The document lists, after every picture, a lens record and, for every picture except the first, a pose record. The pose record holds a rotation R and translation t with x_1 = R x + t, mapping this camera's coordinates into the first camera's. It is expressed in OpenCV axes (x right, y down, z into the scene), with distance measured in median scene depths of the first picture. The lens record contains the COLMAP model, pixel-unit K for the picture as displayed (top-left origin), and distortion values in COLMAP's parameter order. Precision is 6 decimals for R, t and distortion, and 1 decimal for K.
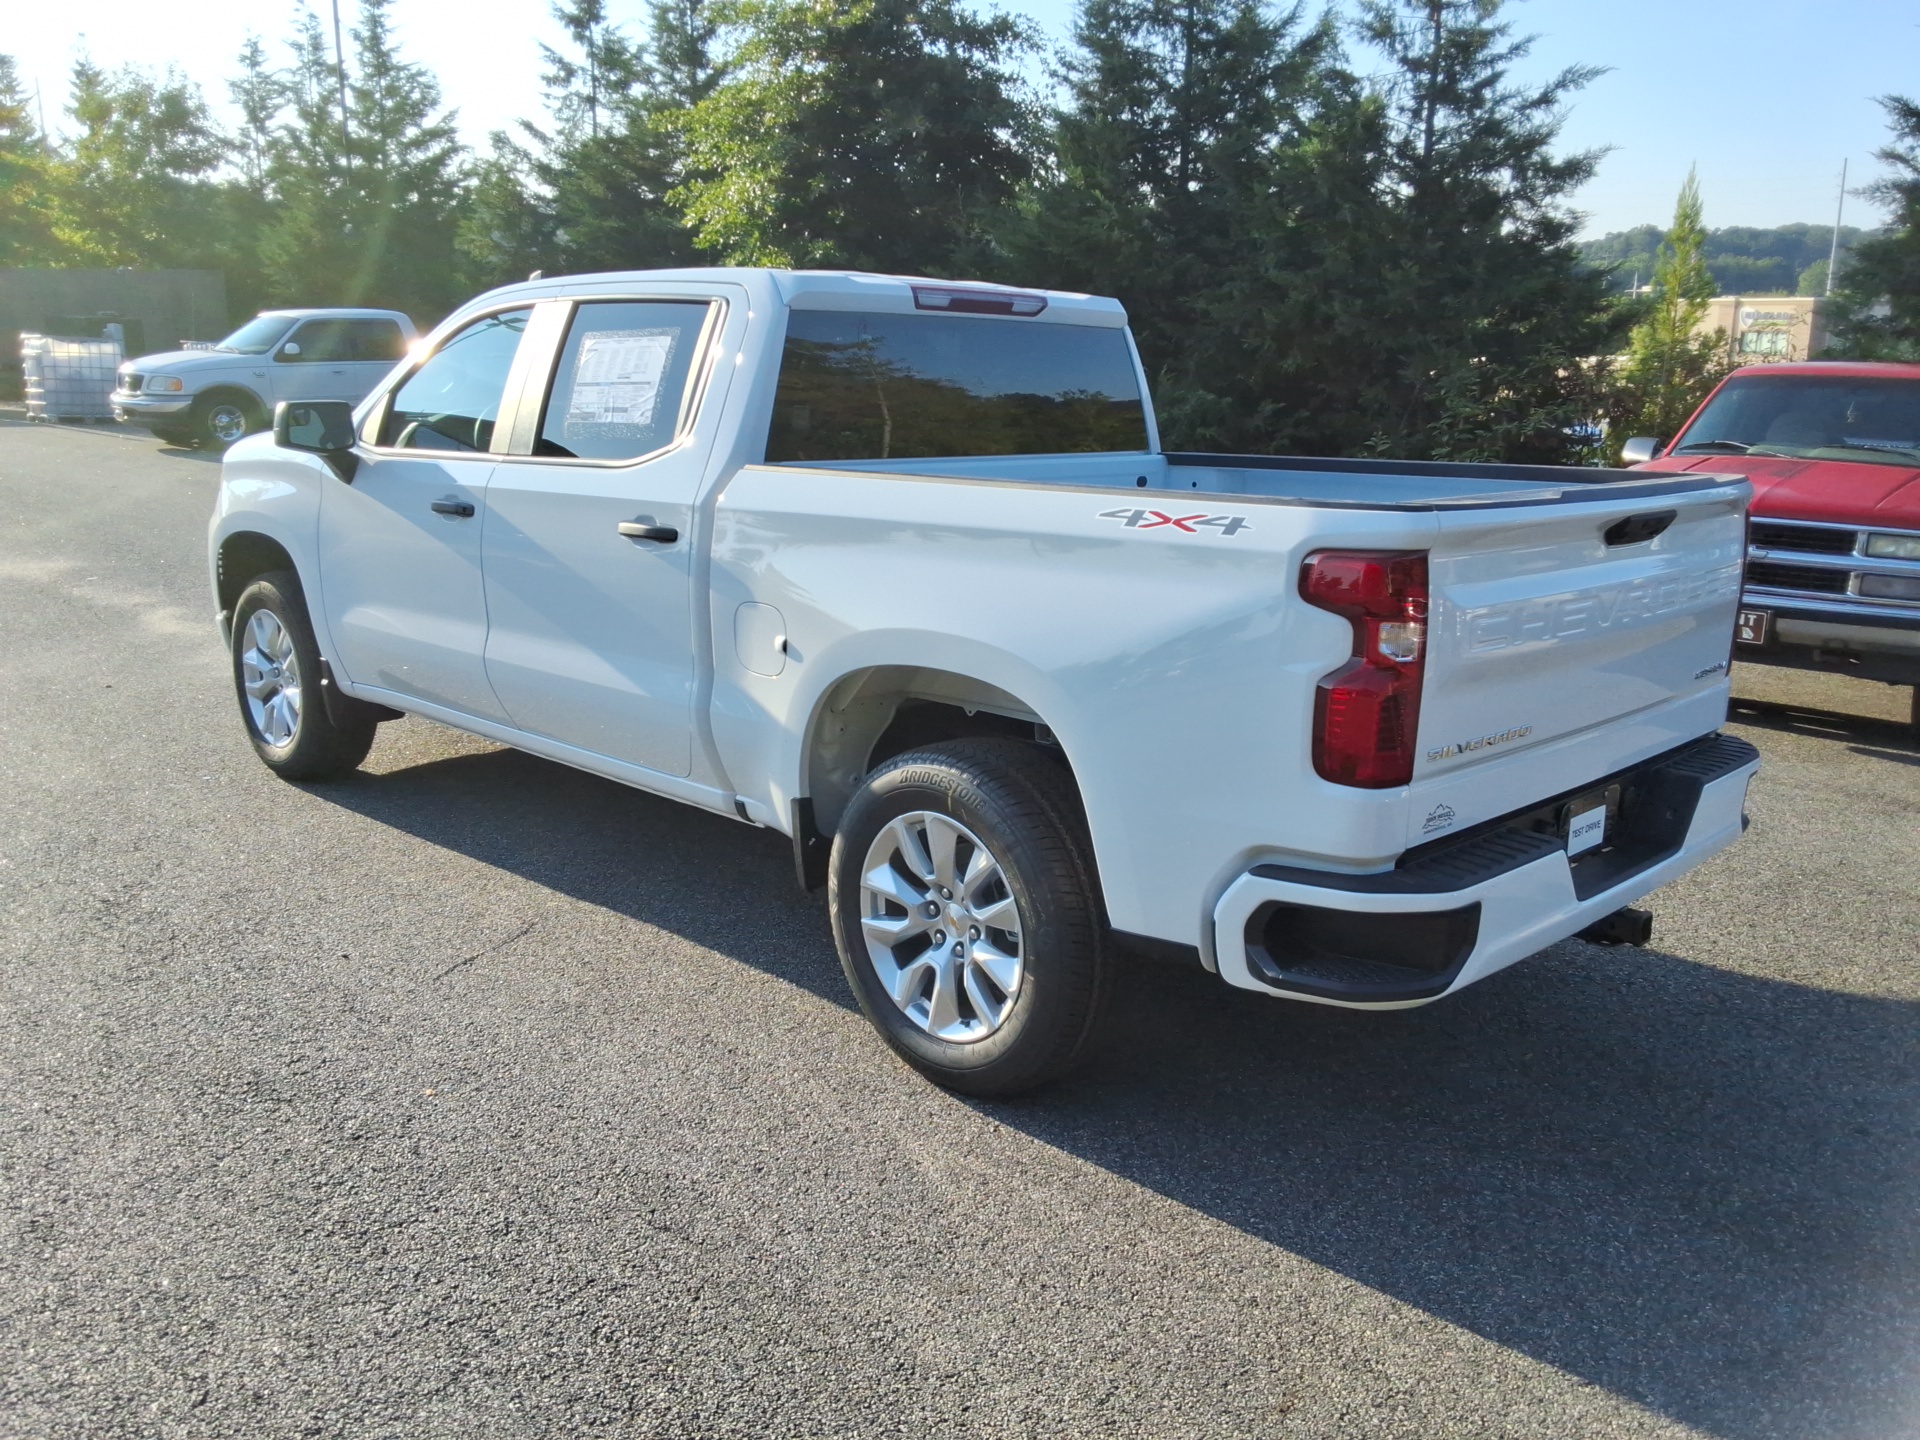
lens RADIAL K [[1530.0, 0, 974.3], [0, 1530.0, 732.3], [0, 0, 1]] dist [0.089739, -0.125765]
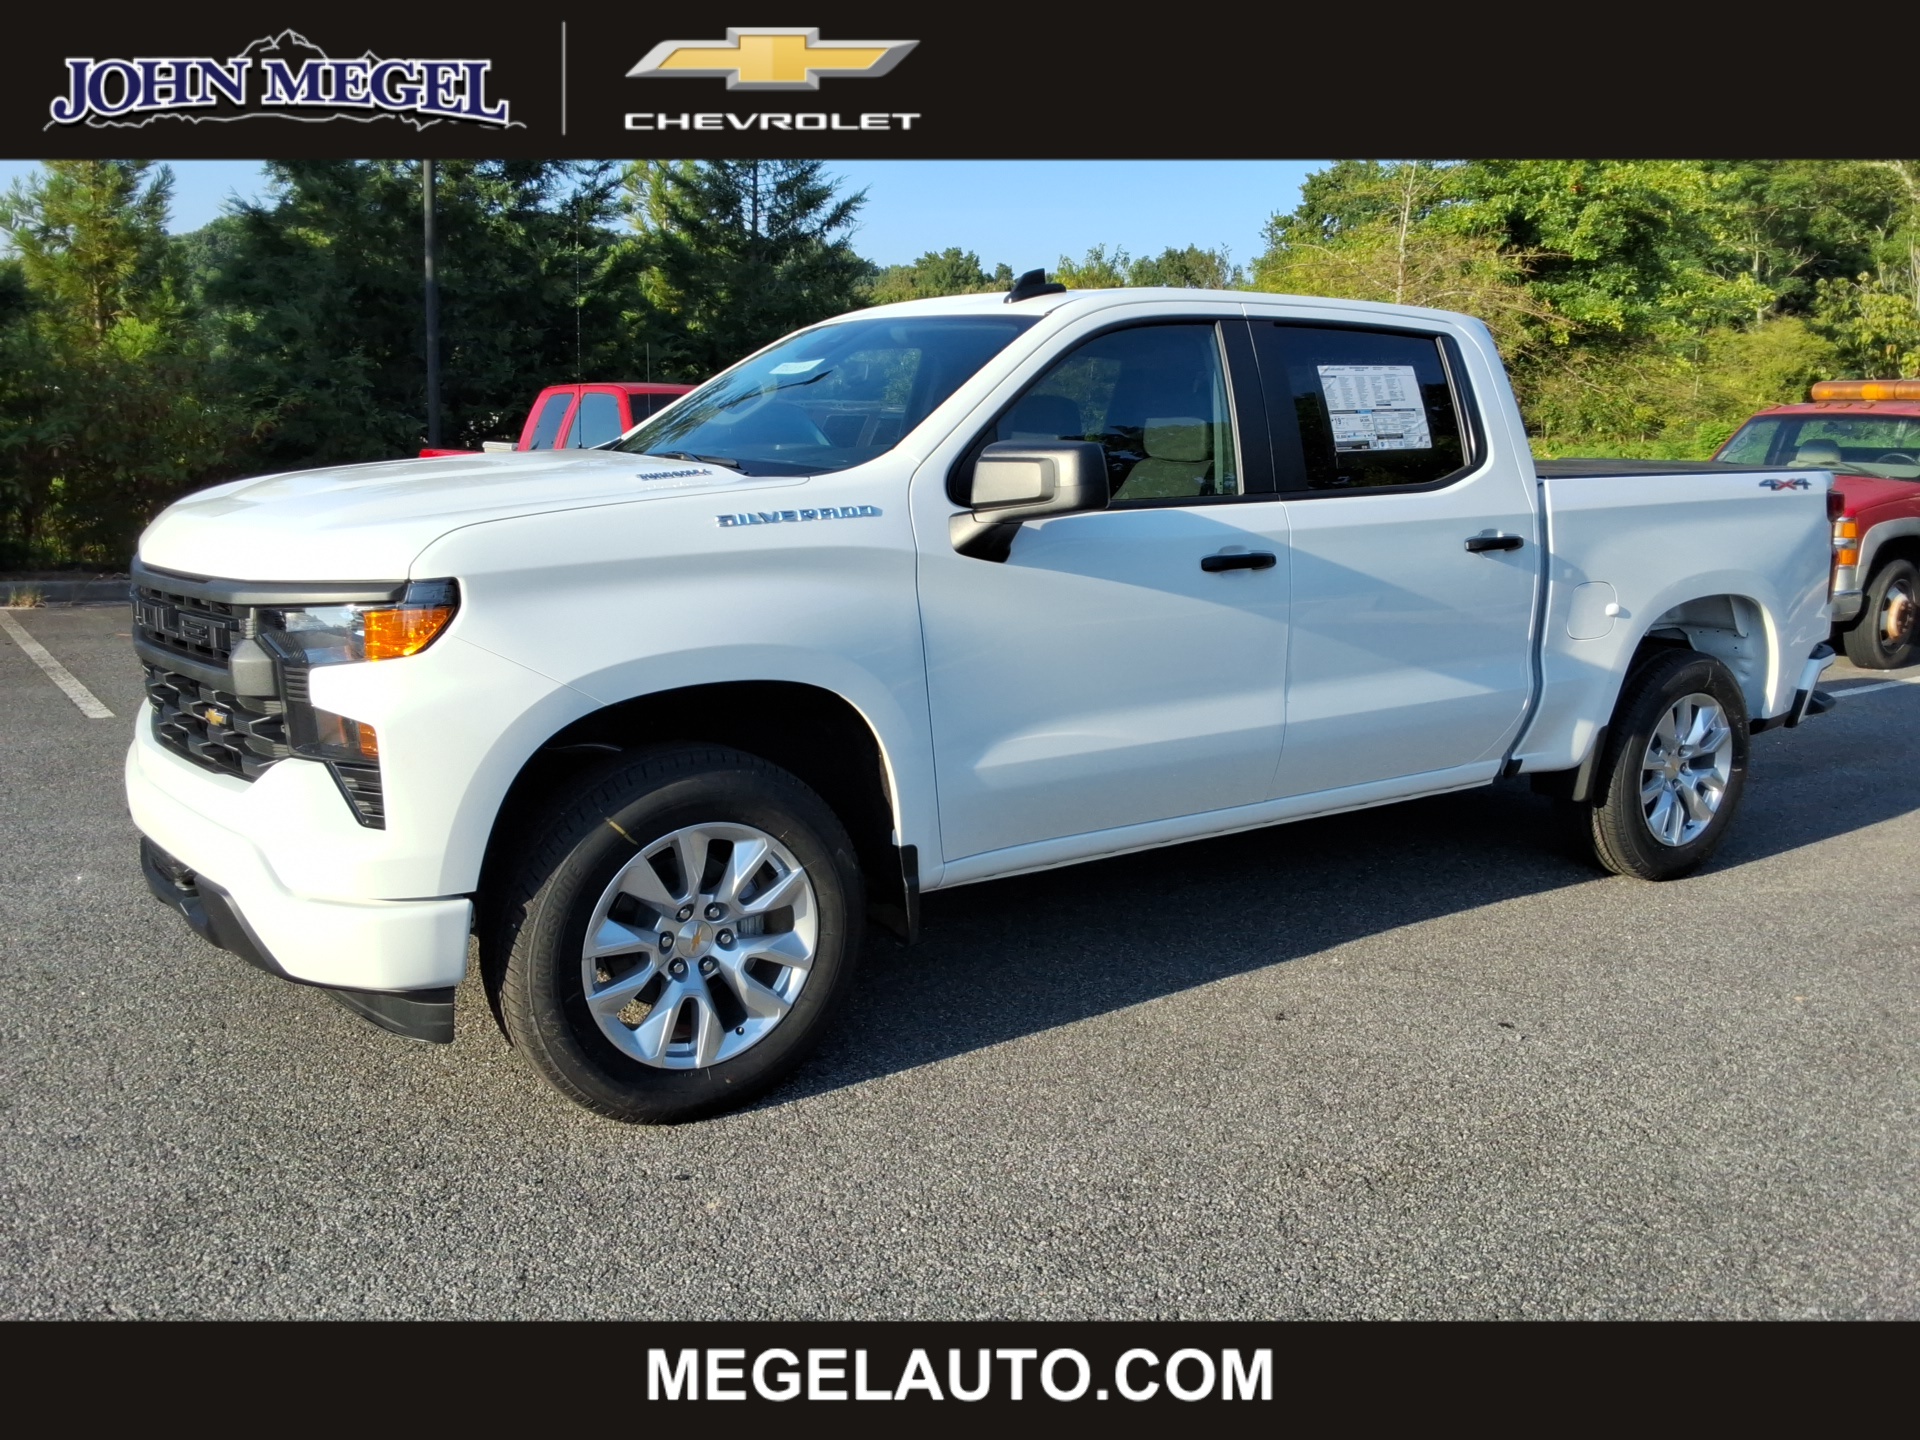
lens RADIAL K [[1530.0, 0, 976.1], [0, 1530.0, 721.6], [0, 0, 1]] dist [0.089739, -0.125765]
pose [[0.189729, -0.199605, 0.961333, -1.271782], [0.204766, 0.965631, 0.160085, -0.240980], [-0.960247, 0.166475, 0.224080, 1.043426]]
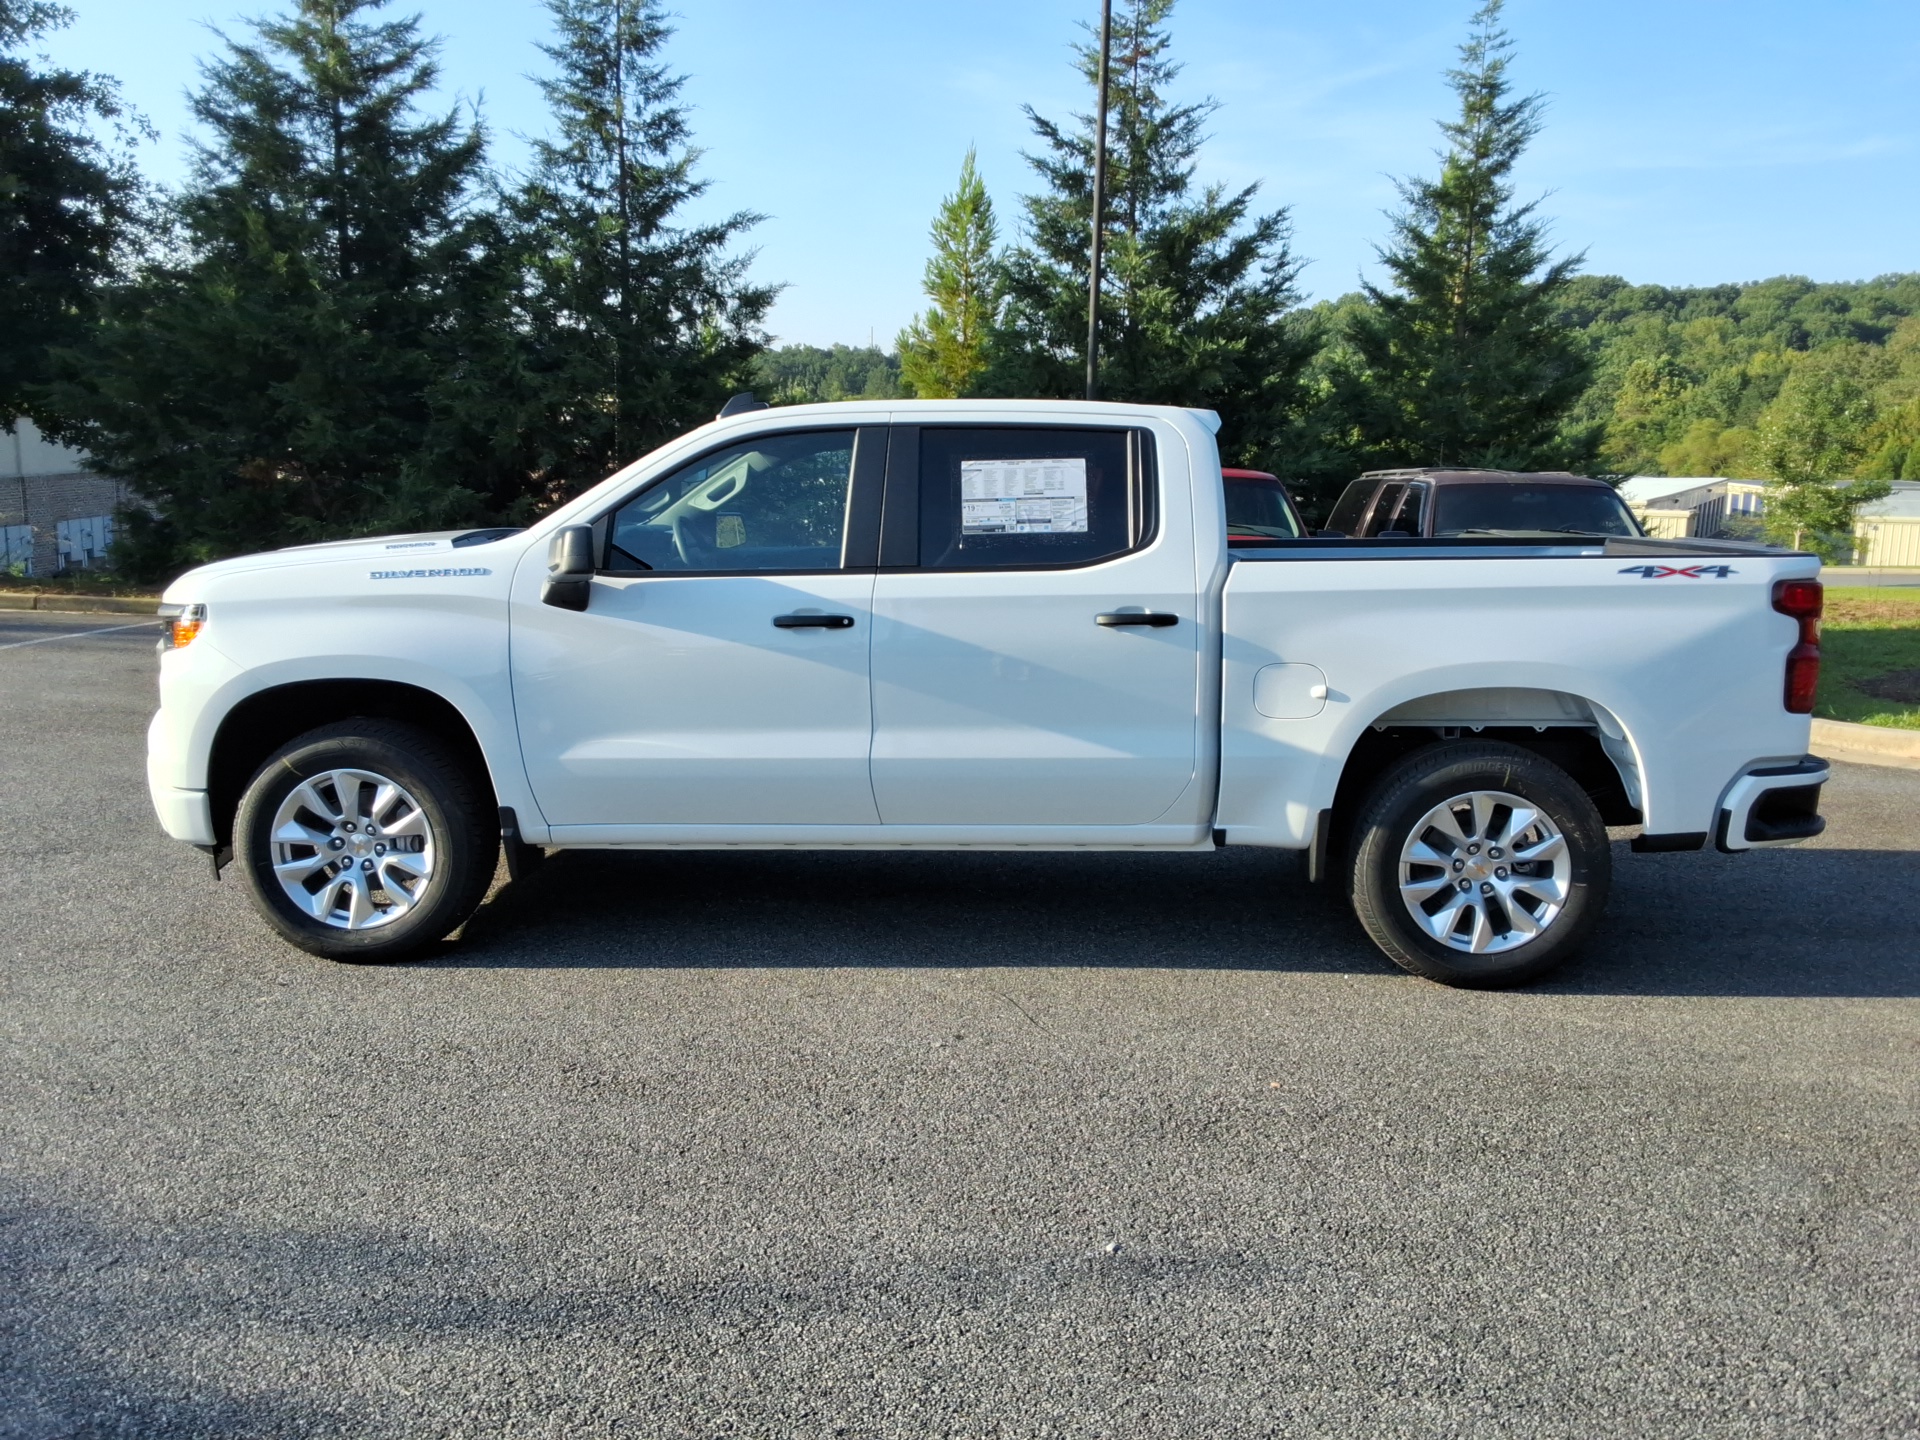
lens RADIAL K [[1530.0, 0, 975.6], [0, 1530.0, 725.1], [0, 0, 1]] dist [0.089739, -0.125765]
pose [[0.734944, -0.119516, 0.667512, -1.026282], [0.158695, 0.987325, 0.002051, -0.066208], [-0.659297, 0.104424, 0.744596, 0.187221]]
